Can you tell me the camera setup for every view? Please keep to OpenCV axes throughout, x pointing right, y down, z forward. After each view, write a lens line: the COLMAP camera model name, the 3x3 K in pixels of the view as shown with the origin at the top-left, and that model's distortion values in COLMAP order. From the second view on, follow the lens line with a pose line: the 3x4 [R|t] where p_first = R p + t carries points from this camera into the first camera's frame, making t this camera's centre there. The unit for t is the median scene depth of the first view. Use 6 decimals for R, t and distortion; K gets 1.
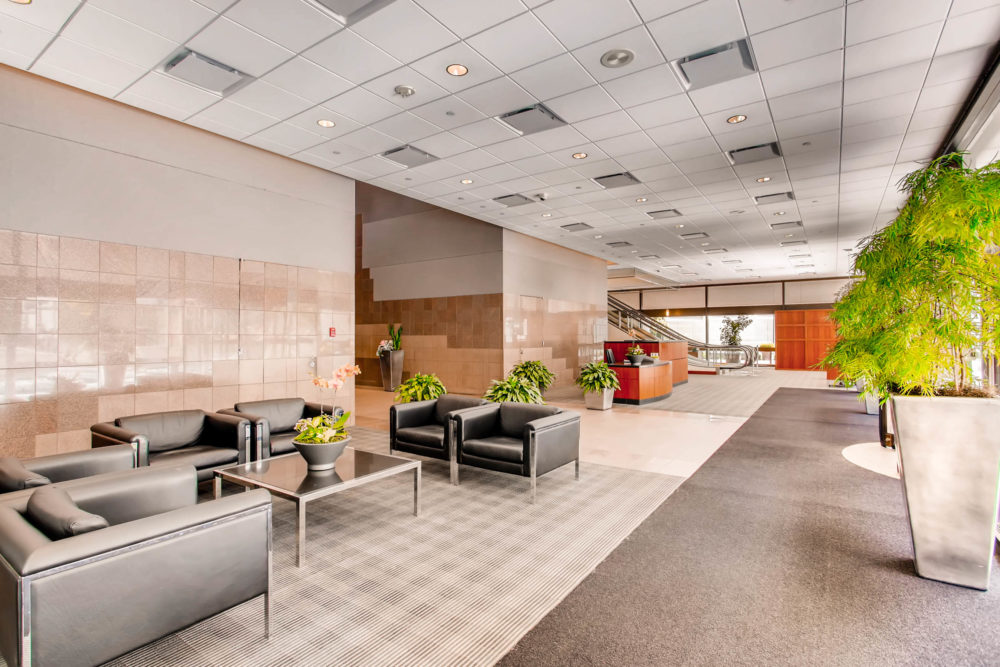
lens RADIAL K [[483.0, 0, 500.0], [0, 483.0, 333.5], [0, 0, 1]] dist [-0.003283, 0.000134]
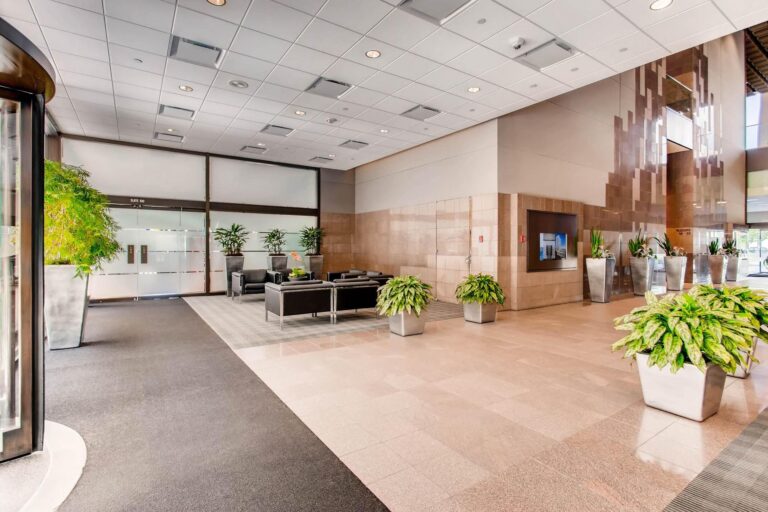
lens RADIAL K [[370.9, 0, 384.0], [0, 370.9, 256.0], [0, 0, 1]] dist [-0.003283, 0.000134]
pose [[-0.359685, 0.014592, -0.932960, 0.761878], [0.008845, 0.999886, 0.012228, 0.031579], [0.933032, -0.003853, -0.359773, 1.134353]]
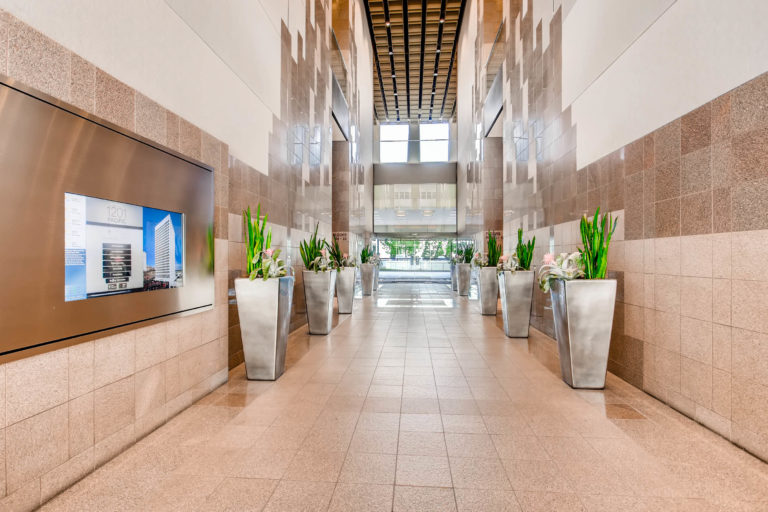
lens RADIAL K [[370.9, 0, 384.0], [0, 370.9, 256.0], [0, 0, 1]] dist [-0.003283, 0.000134]
pose [[0.505247, -0.001694, -0.862973, -0.083429], [0.003499, 0.999994, 0.000085, 0.028954], [0.862968, -0.003062, 0.505250, 1.236677]]
